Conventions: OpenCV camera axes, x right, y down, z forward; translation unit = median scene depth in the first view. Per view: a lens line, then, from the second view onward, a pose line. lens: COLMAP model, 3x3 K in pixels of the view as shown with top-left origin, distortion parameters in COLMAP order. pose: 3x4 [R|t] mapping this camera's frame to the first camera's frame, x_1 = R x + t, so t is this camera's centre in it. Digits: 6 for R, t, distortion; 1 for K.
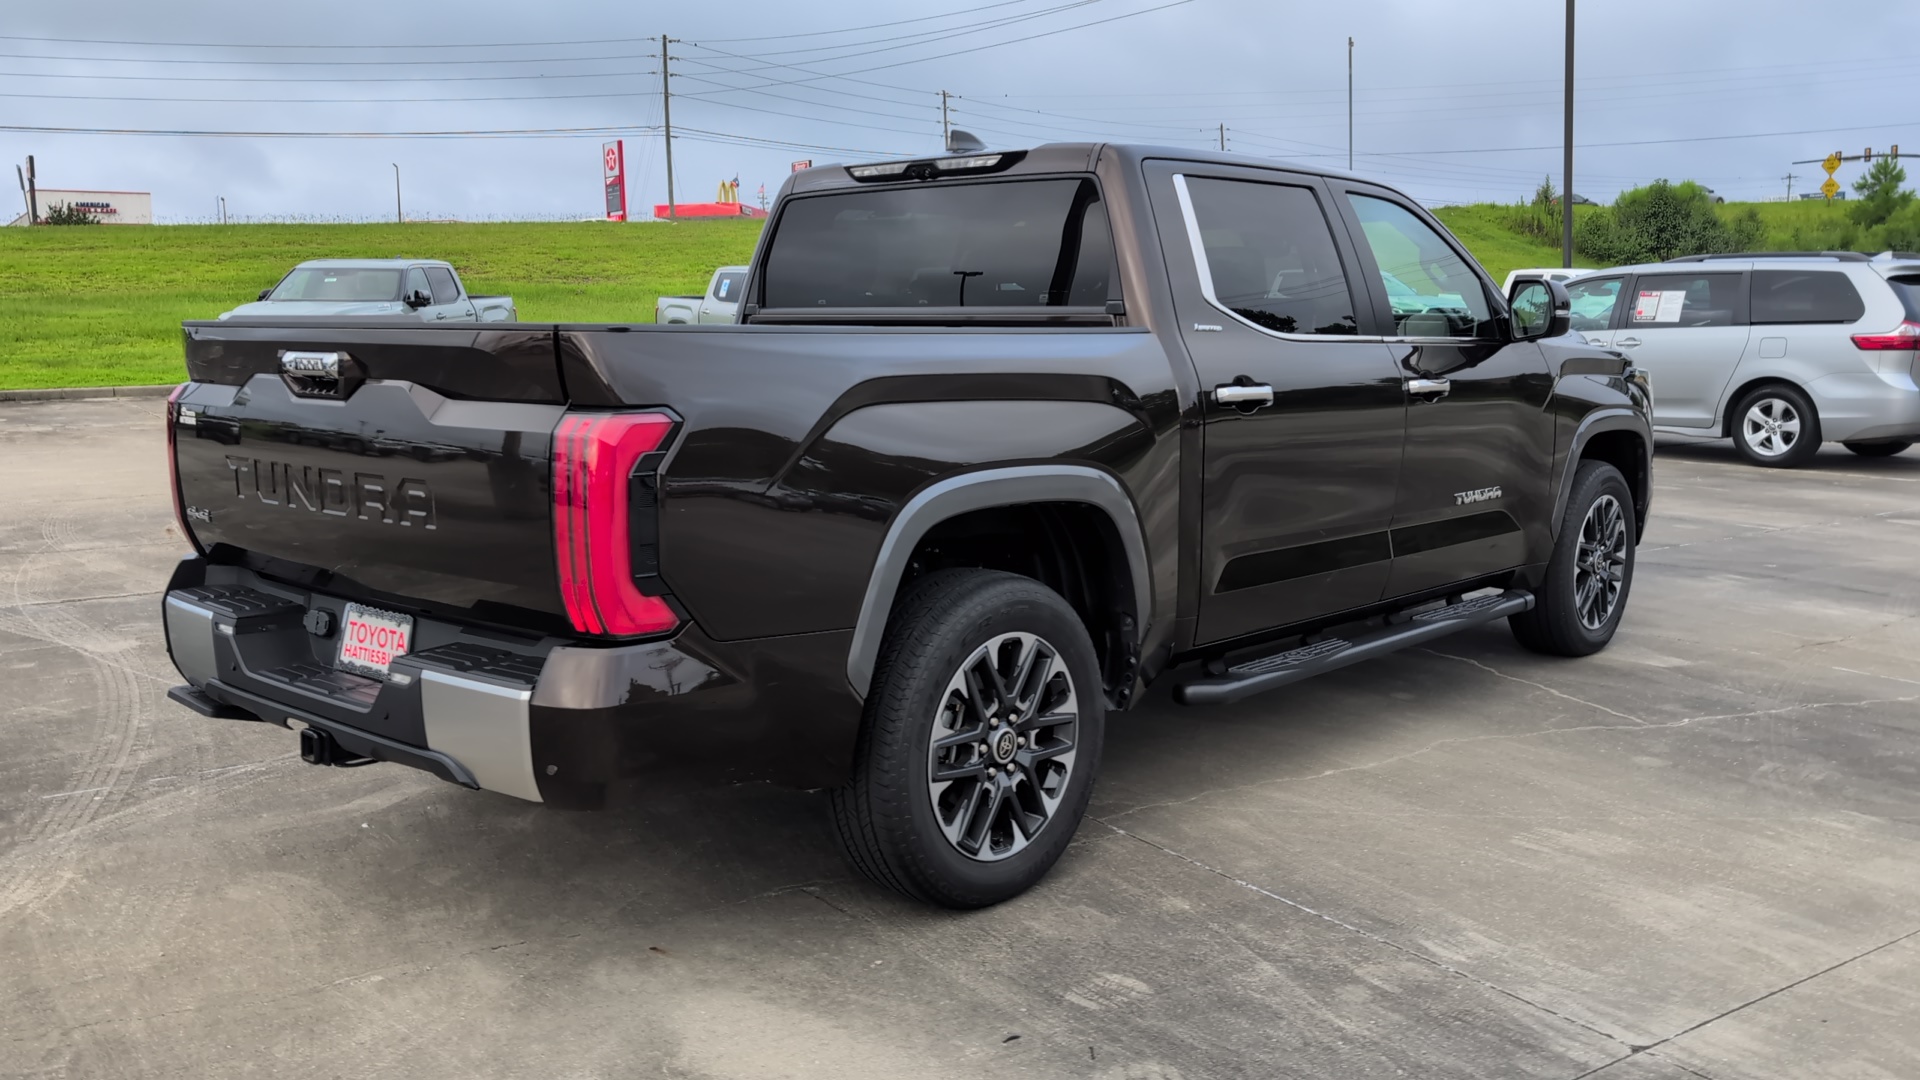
lens RADIAL K [[1623.2, 0, 960.0], [0, 1623.2, 540.0], [0, 0, 1]] dist [0.027133, -0.026491]
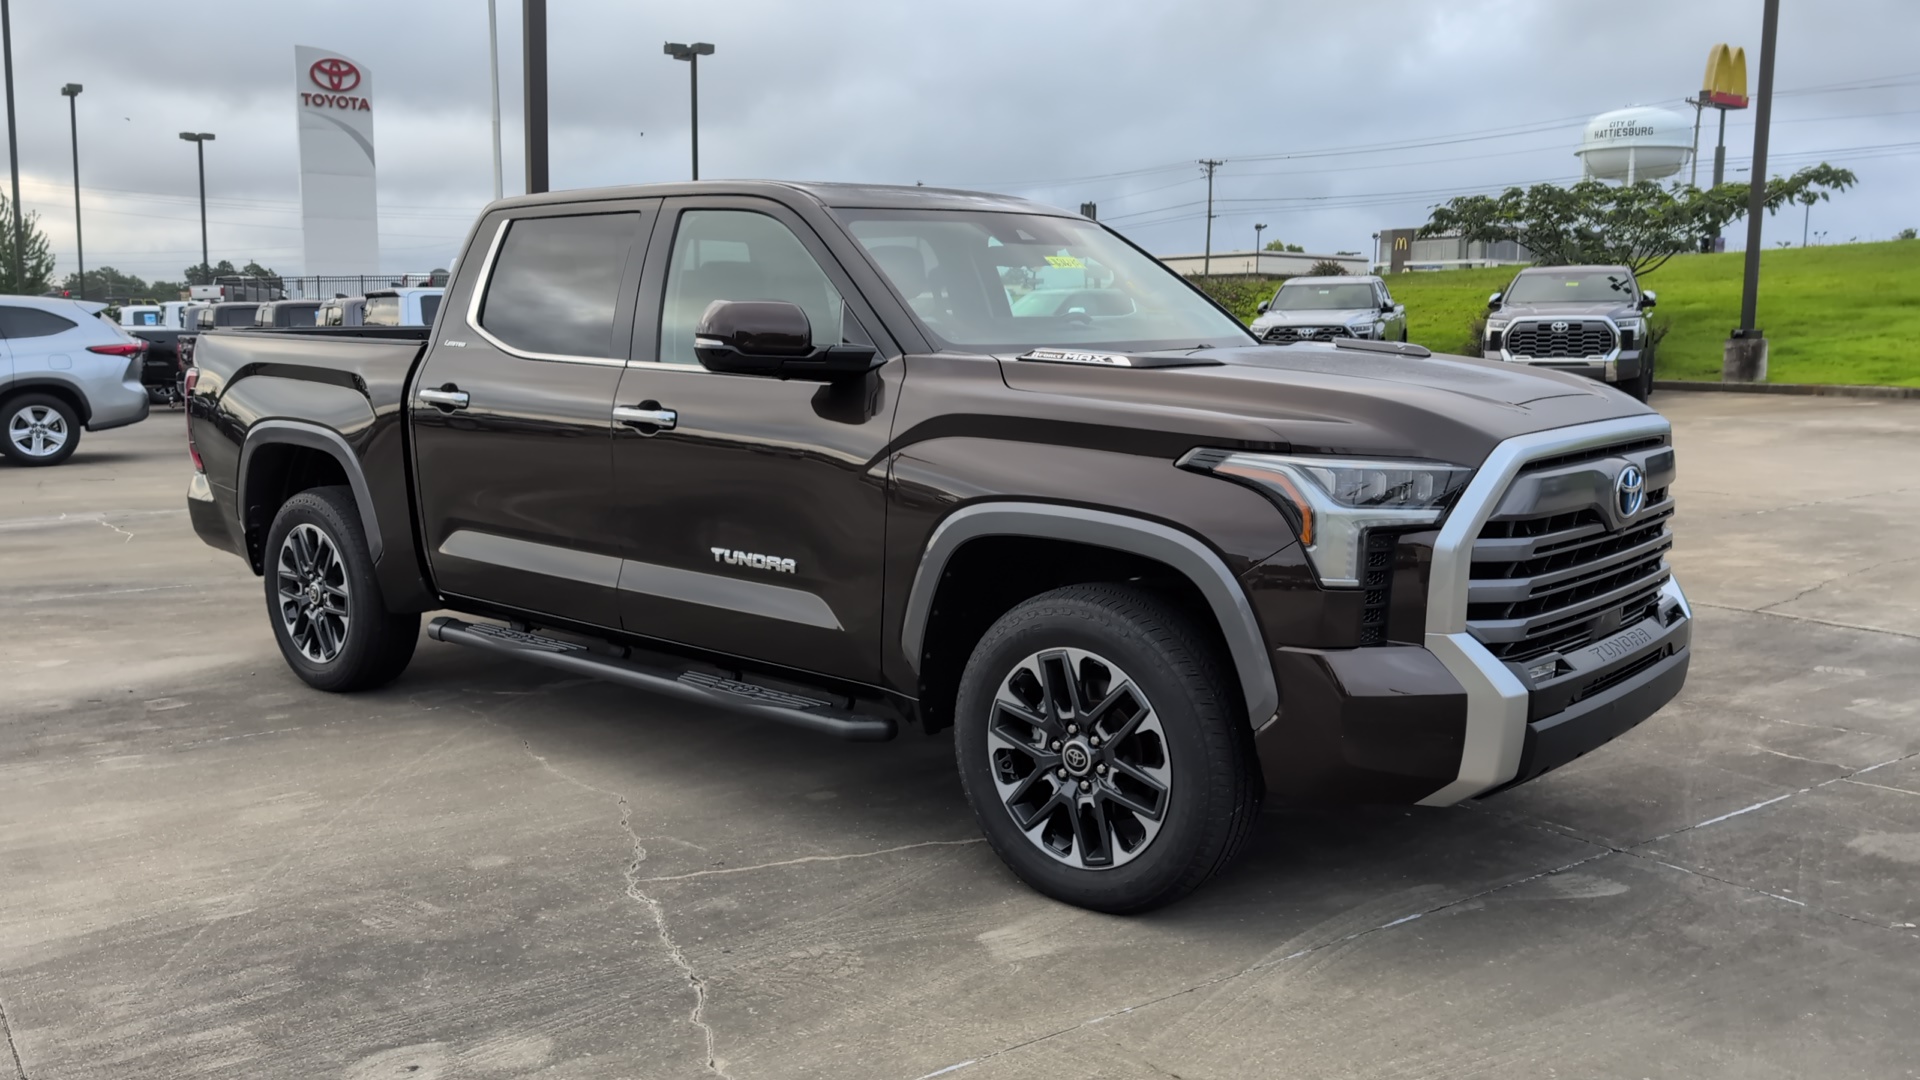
lens RADIAL K [[1623.2, 0, 960.0], [0, 1623.2, 540.0], [0, 0, 1]] dist [0.027133, -0.026491]
pose [[0.017909, 0.141445, -0.989784, 1.442854], [-0.136332, 0.981043, 0.137729, -0.210359], [0.990501, 0.132472, 0.036853, 1.370566]]
